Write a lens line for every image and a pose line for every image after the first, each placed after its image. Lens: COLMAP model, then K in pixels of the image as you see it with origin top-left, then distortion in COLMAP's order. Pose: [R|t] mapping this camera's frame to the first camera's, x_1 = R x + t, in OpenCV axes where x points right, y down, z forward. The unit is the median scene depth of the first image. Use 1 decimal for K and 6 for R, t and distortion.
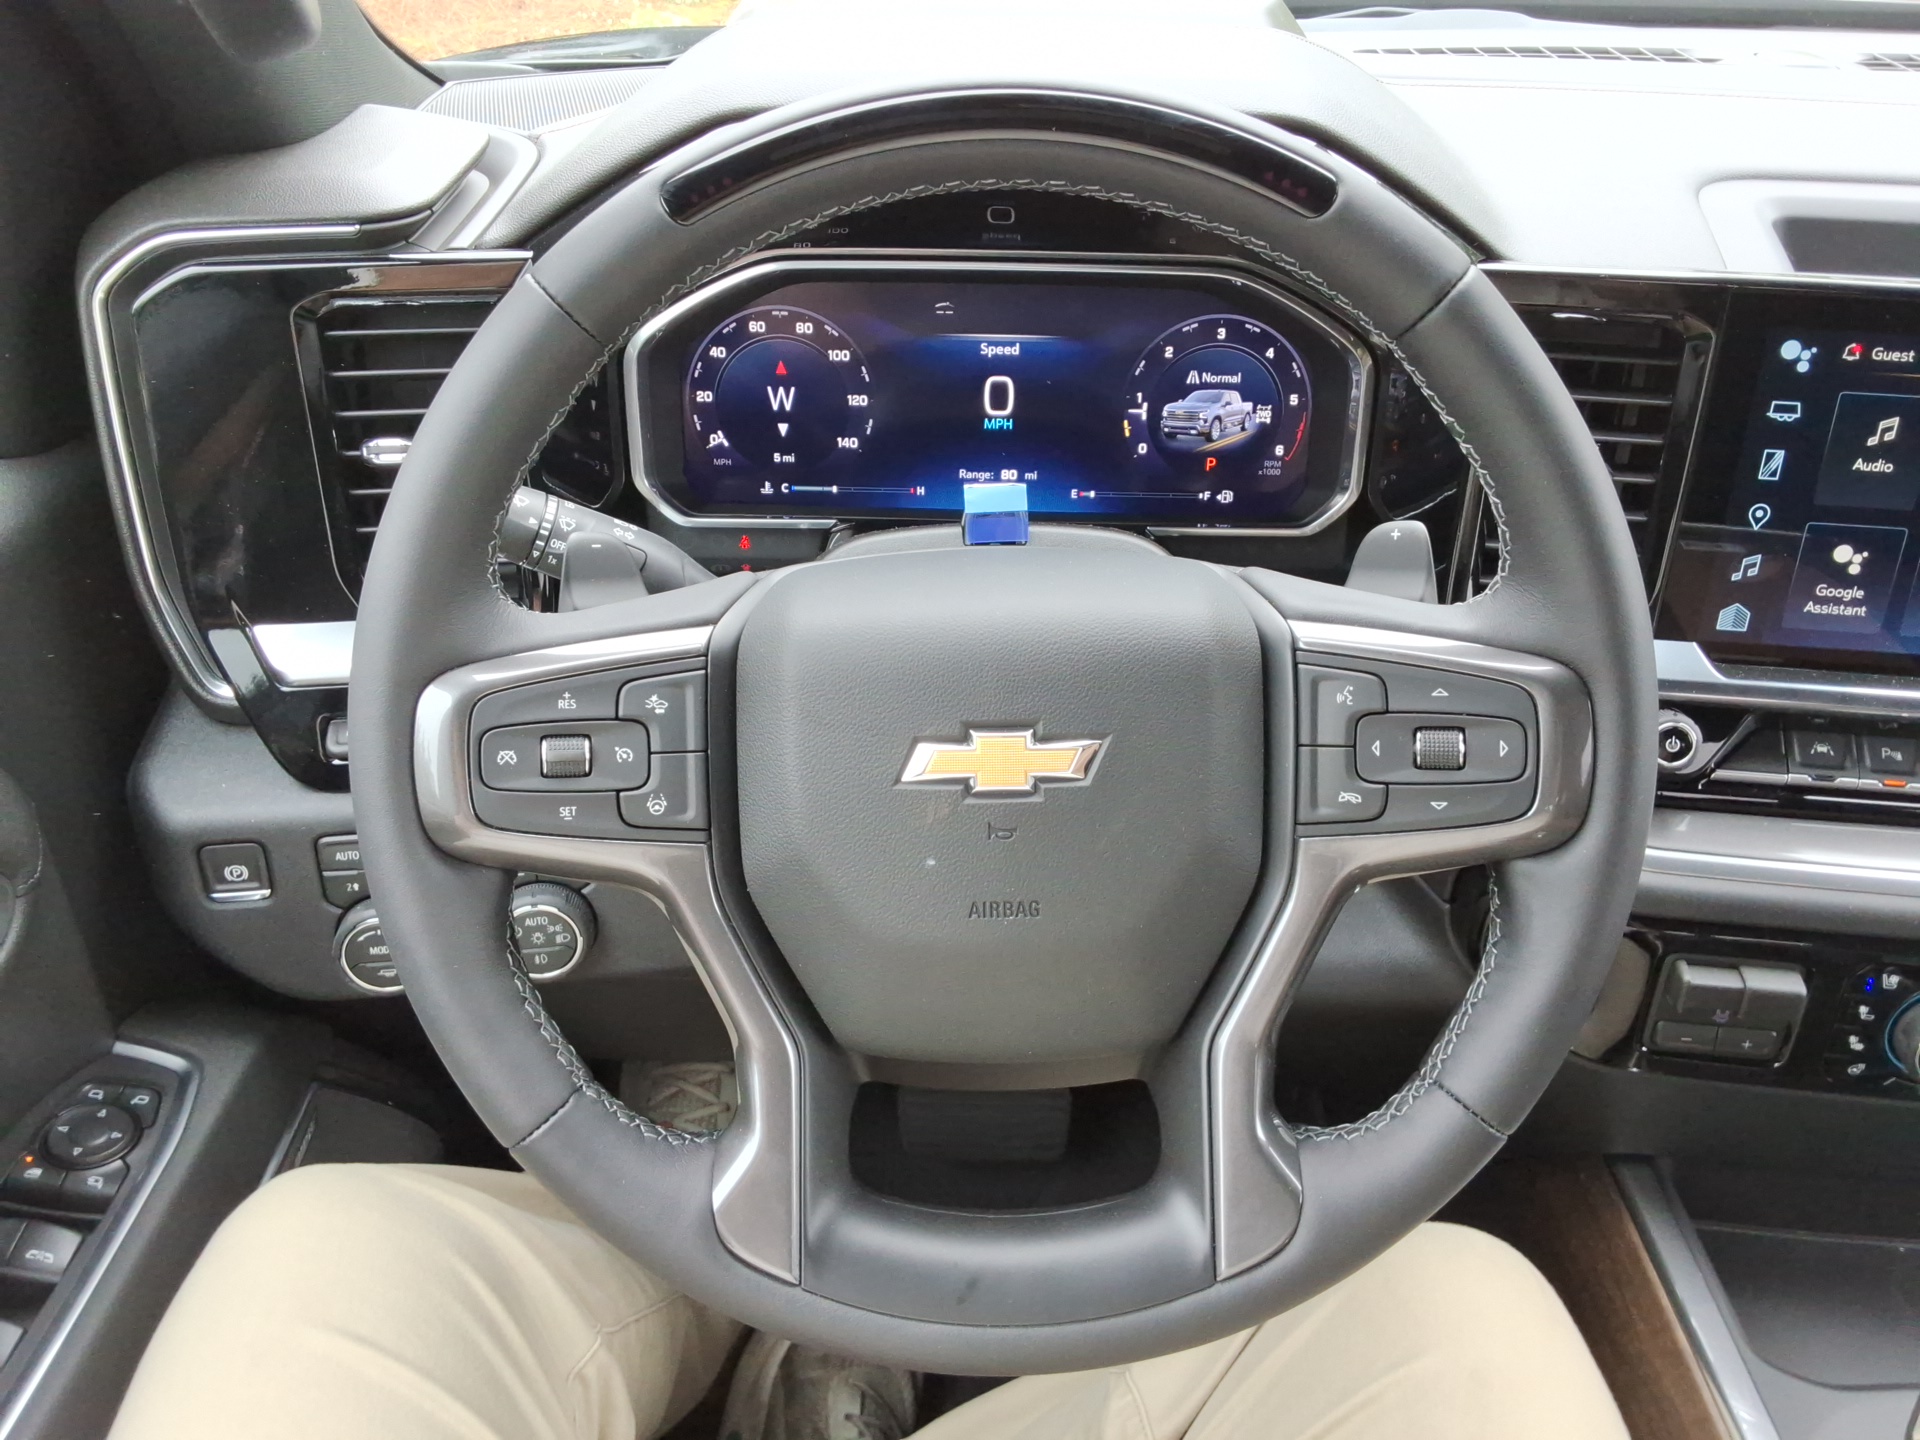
lens RADIAL K [[1540.6, 0, 977.2], [0, 1540.6, 699.3], [0, 0, 1]] dist [0.129859, -0.209197]
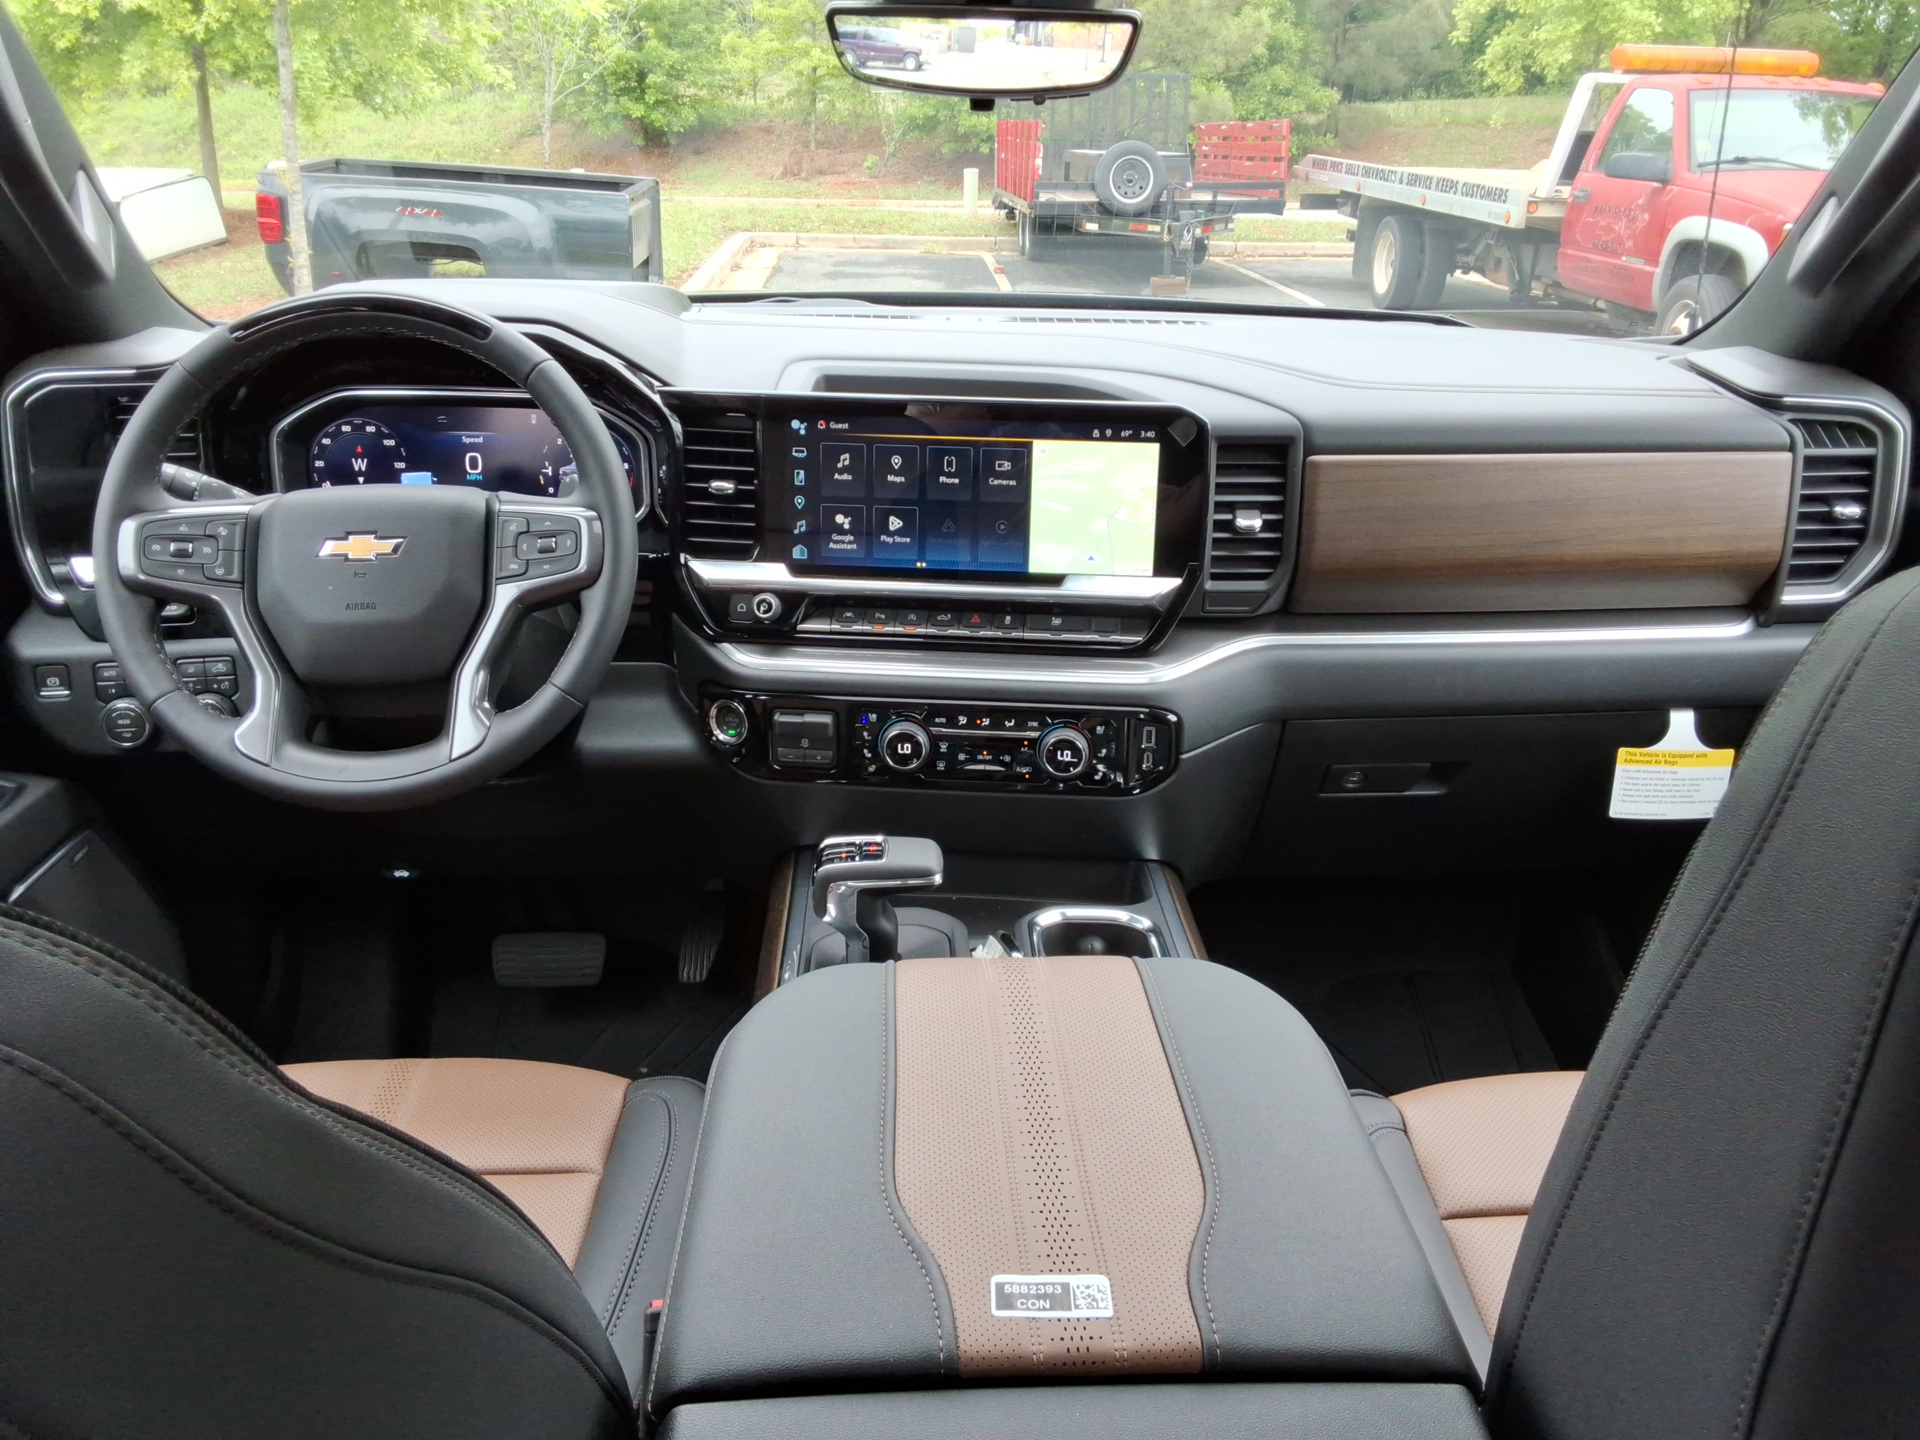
lens RADIAL K [[1541.1, 0, 977.9], [0, 1541.1, 691.2], [0, 0, 1]] dist [0.111762, -0.170502]
pose [[0.998792, -0.013315, 0.047289, 0.620754], [0.022296, 0.980585, -0.194821, 0.546516], [-0.043777, 0.195640, 0.979698, -1.025421]]
